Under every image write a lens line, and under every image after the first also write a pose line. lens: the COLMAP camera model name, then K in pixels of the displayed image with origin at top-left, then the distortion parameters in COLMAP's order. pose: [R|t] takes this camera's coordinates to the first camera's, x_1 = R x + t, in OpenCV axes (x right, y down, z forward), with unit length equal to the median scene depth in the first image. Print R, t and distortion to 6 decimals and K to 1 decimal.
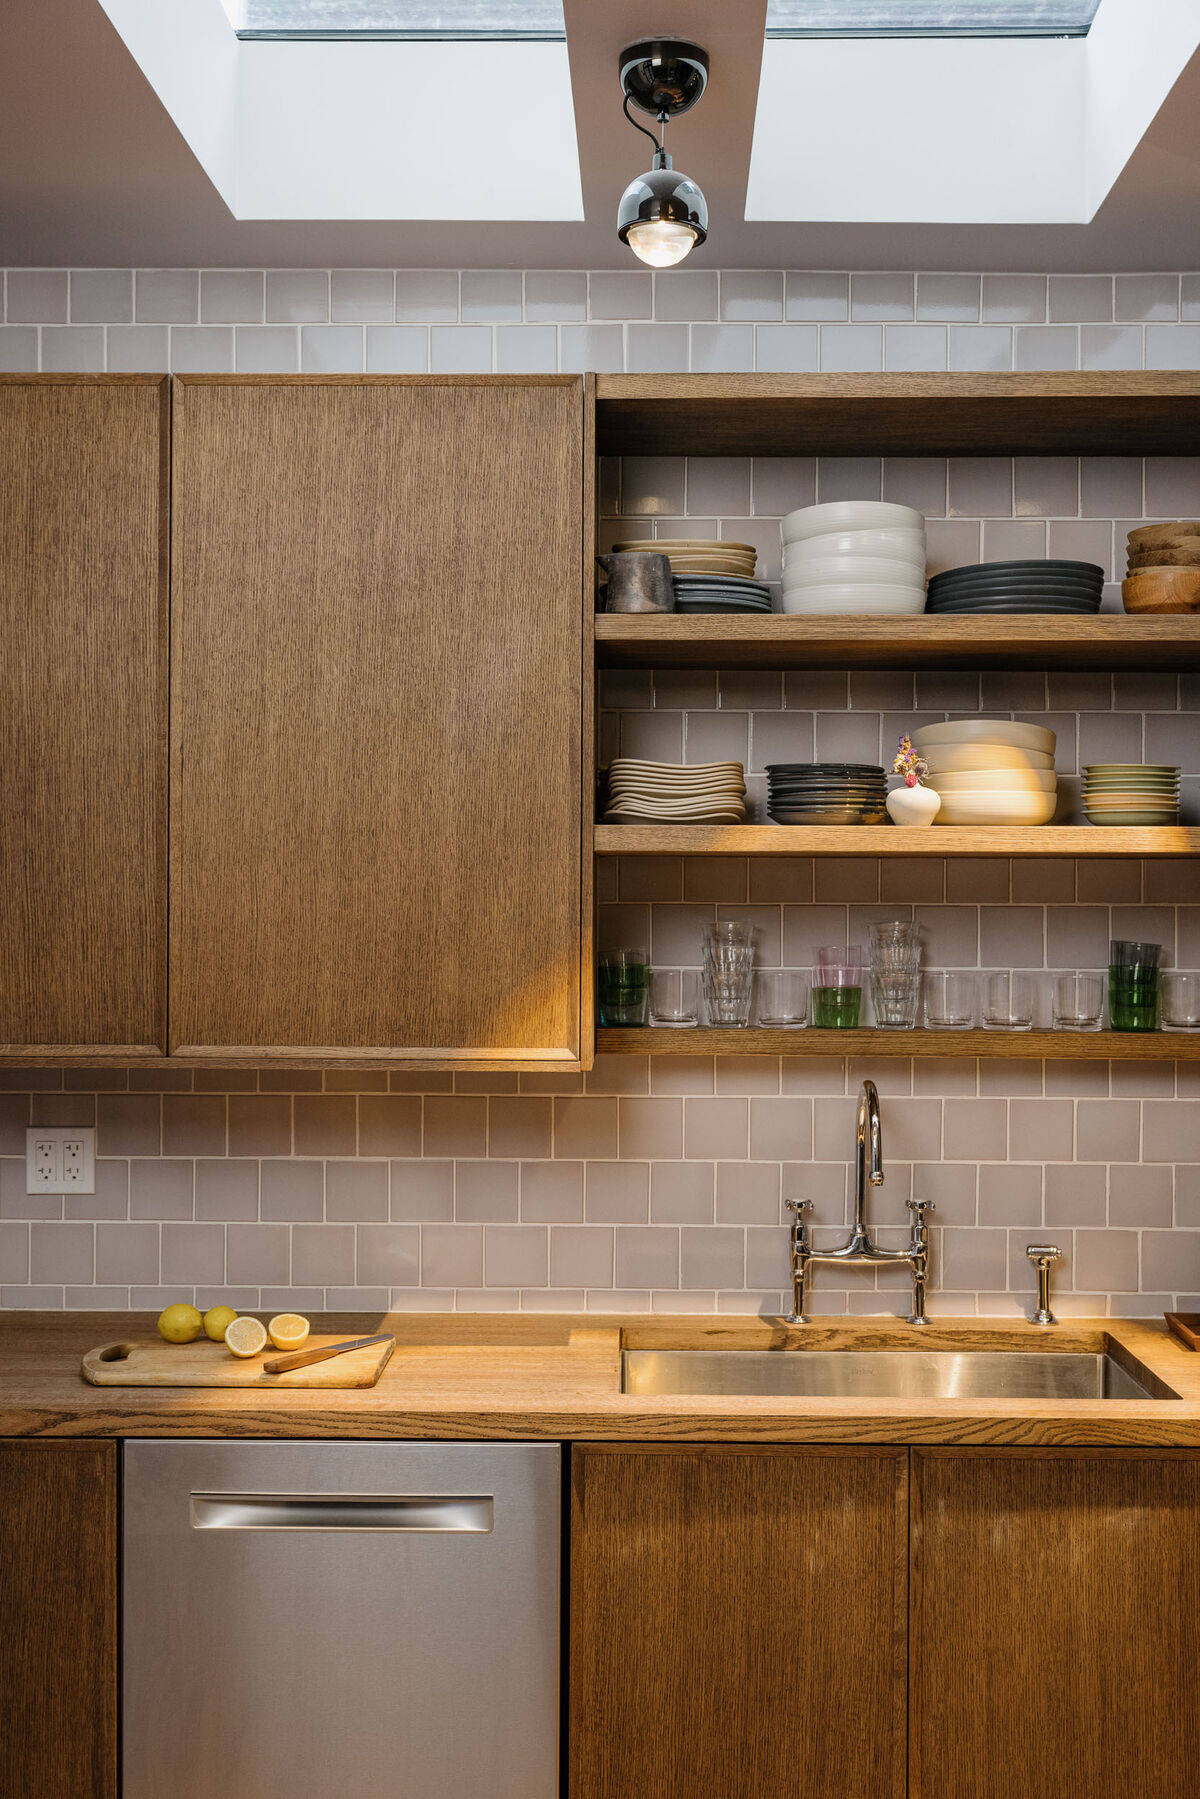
lens RADIAL K [[1830.3, 0, 614.3], [0, 1830.3, 910.2], [0, 0, 1]] dist [-0.008217, 0.000000]
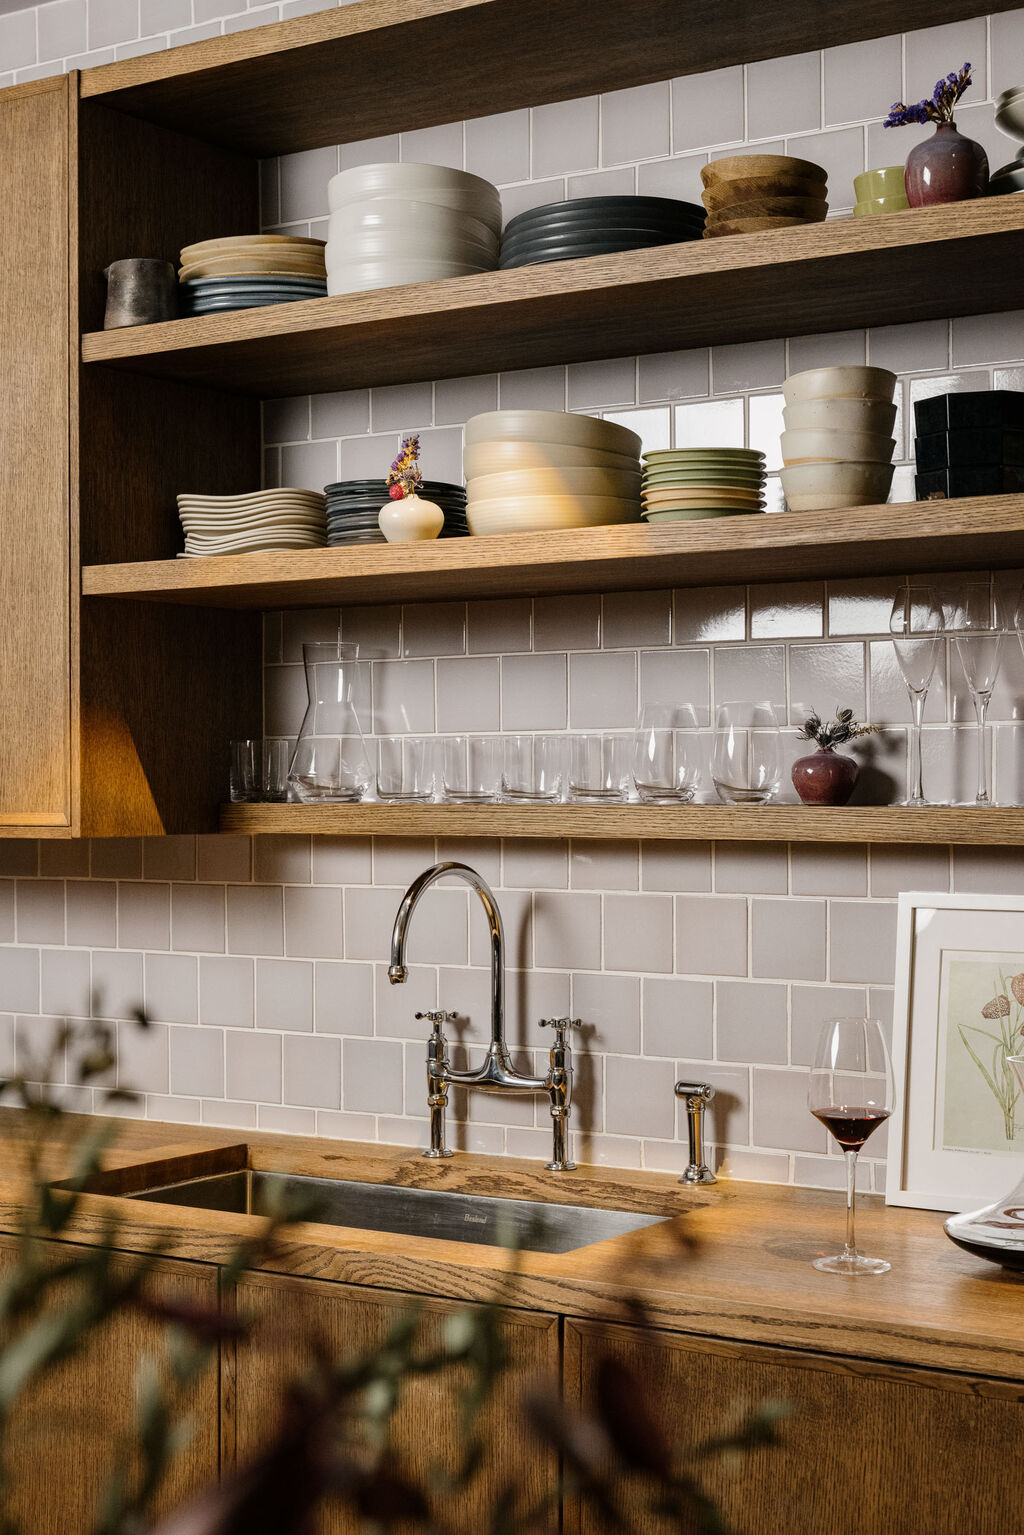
lens RADIAL K [[2207.5, 0, 566.6], [0, 2207.5, 778.5], [0, 0, 1]] dist [-0.008558, 0.000000]
pose [[0.858741, -0.010442, -0.512304, 0.753525], [0.006260, 0.999932, -0.009888, 0.070637], [0.512372, 0.005284, 0.858747, 0.184066]]
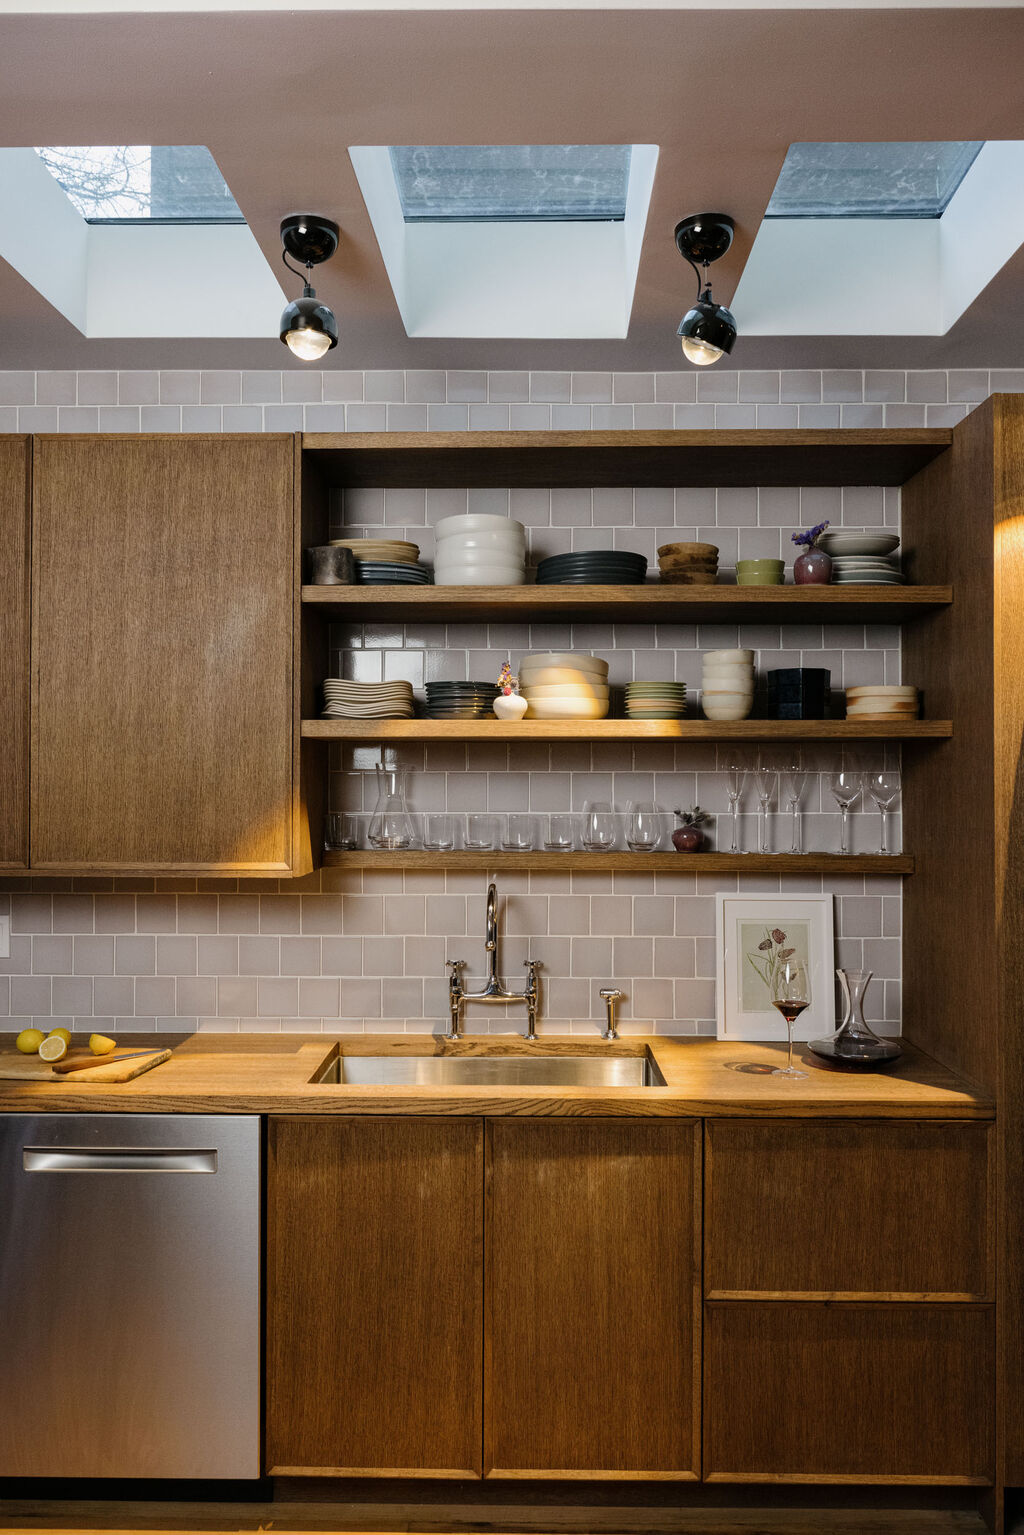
lens RADIAL K [[1128.0, 0, 518.7], [0, 1128.0, 779.7], [0, 0, 1]] dist [-0.010975, -0.006345]
pose [[0.999991, -0.001974, 0.003641, 0.171250], [0.001999, 0.999974, -0.006894, 0.011452], [-0.003627, 0.006901, 0.999970, 0.034825]]
